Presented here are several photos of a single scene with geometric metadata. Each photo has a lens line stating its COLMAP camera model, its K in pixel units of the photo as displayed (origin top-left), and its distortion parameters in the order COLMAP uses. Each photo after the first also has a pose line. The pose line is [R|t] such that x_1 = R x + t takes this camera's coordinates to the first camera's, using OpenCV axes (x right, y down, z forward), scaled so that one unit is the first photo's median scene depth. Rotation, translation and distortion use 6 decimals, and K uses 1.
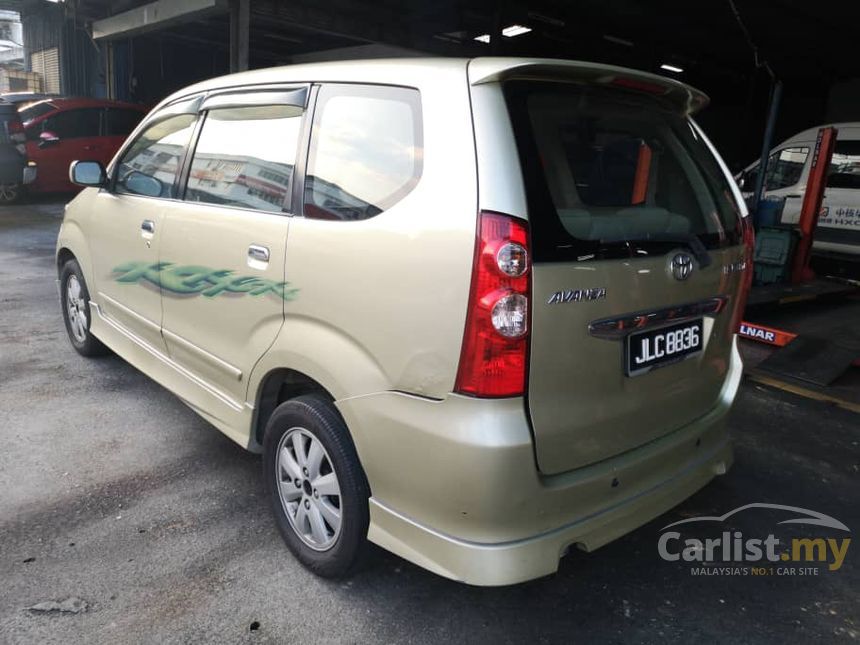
lens RADIAL K [[645.8, 0, 430.9], [0, 645.8, 339.5], [0, 0, 1]] dist [0.004323, -0.007120]
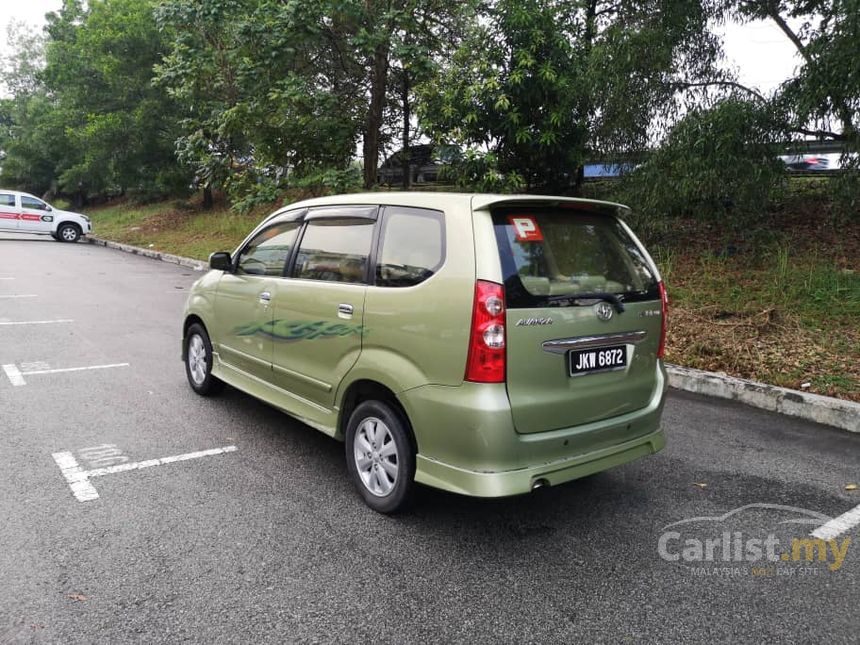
lens RADIAL K [[645.8, 0, 433.3], [0, 645.8, 324.5], [0, 0, 1]] dist [0.004323, -0.007120]
pose [[0.998155, -0.012418, -0.059426, 0.046739], [0.003835, 0.989799, -0.142420, 0.139950], [0.060588, 0.141929, 0.988021, -0.591970]]
